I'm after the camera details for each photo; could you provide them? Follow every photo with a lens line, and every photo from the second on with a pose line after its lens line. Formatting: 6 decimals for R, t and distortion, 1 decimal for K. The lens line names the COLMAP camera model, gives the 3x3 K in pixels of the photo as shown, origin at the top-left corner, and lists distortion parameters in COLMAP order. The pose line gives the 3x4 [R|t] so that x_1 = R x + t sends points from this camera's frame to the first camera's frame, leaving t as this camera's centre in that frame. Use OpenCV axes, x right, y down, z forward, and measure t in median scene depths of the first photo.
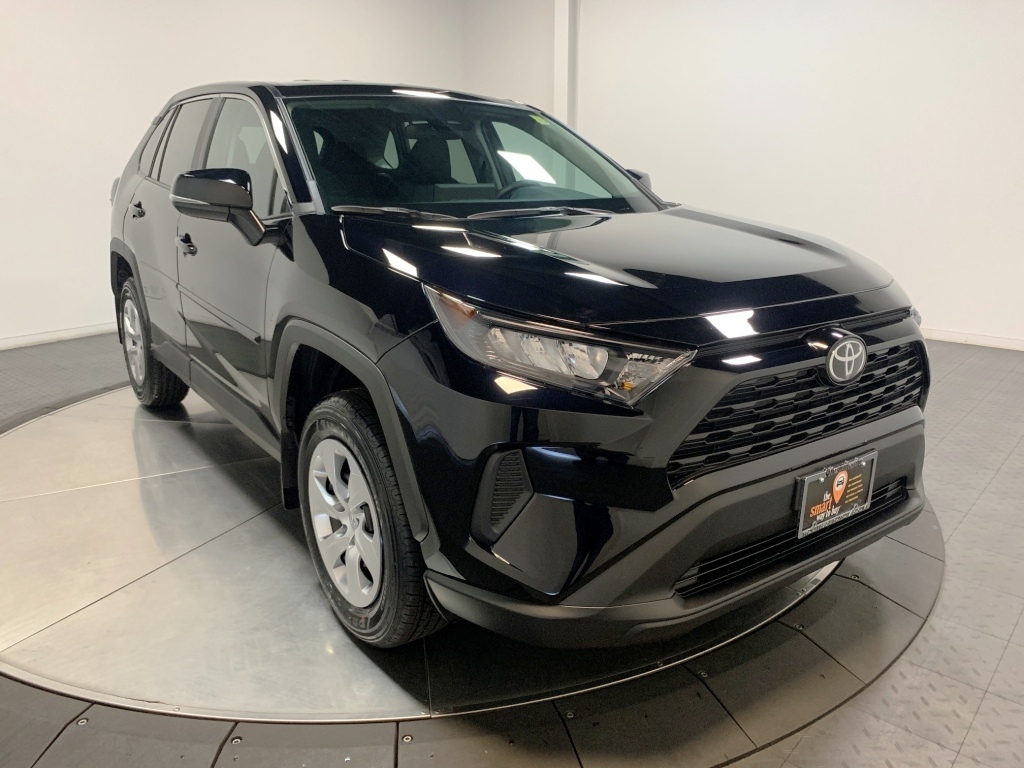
lens RADIAL K [[782.1, 0, 512.0], [0, 782.1, 384.0], [0, 0, 1]] dist [-0.003283, 0.000121]
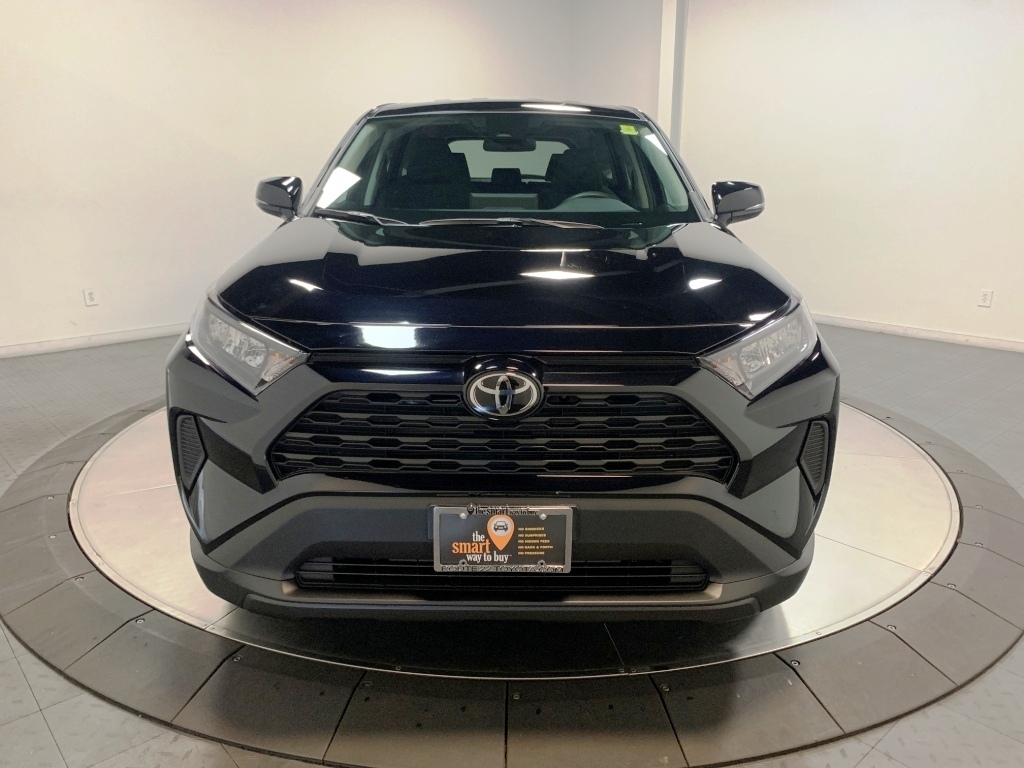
lens RADIAL K [[766.4, 0, 512.0], [0, 766.4, 384.0], [0, 0, 1]] dist [0.005234, 0.000467]
pose [[0.821107, 0.158584, -0.548301, 0.915734], [-0.161841, 0.985889, 0.042783, -0.081087], [0.547349, 0.053608, 0.835186, 0.258580]]
